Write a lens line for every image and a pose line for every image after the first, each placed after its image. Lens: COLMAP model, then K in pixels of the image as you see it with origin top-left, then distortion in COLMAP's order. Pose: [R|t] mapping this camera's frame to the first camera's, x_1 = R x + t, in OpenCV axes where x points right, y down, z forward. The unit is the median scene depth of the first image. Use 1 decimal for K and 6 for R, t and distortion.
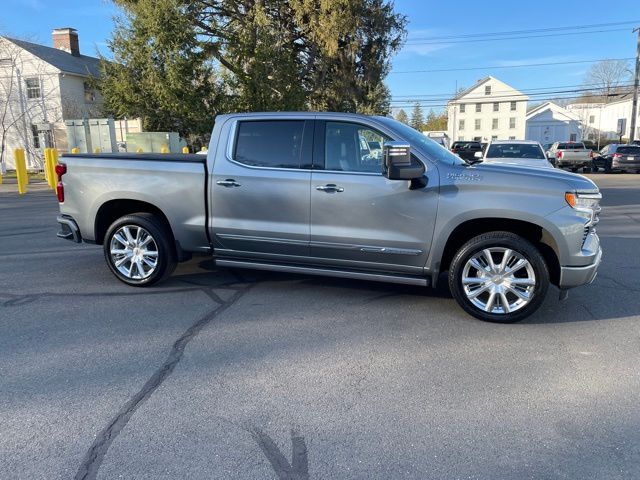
lens RADIAL K [[488.9, 0, 325.3], [0, 488.9, 235.5], [0, 0, 1]] dist [0.085270, -0.108558]
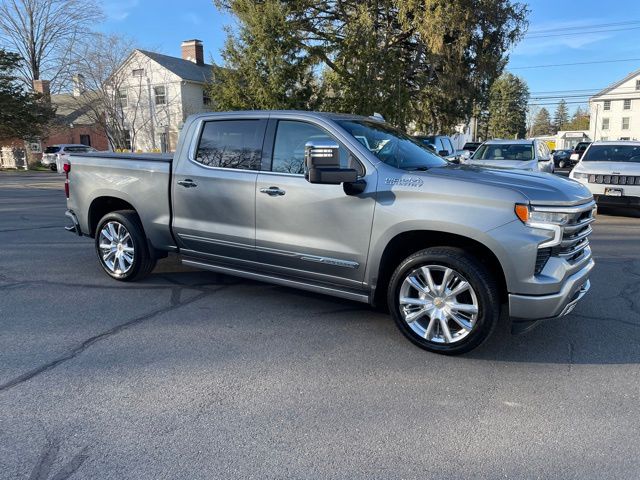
lens RADIAL K [[488.9, 0, 324.5], [0, 488.9, 235.4], [0, 0, 1]] dist [0.085270, -0.108558]
pose [[0.964737, 0.048892, -0.258633, 0.322771], [-0.049753, 0.998756, 0.003221, -0.017902], [0.258469, 0.009761, 0.965970, 0.107592]]
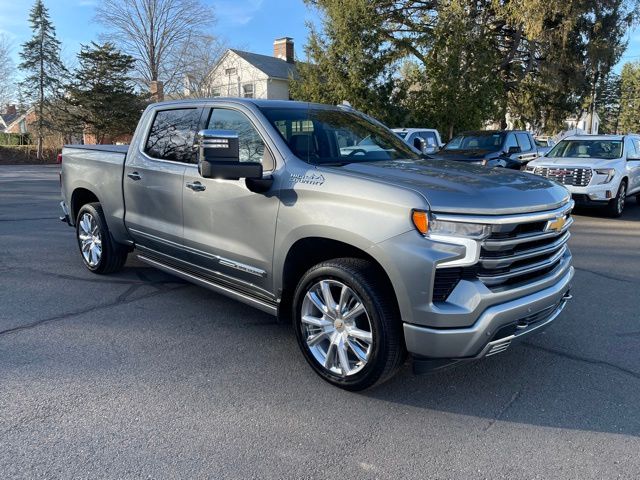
lens RADIAL K [[488.9, 0, 323.5], [0, 488.9, 236.0], [0, 0, 1]] dist [0.085270, -0.108558]
pose [[0.883128, 0.093942, -0.459629, 0.555687], [-0.092669, 0.995373, 0.025388, -0.047905], [0.459888, 0.020173, 0.887748, 0.312947]]
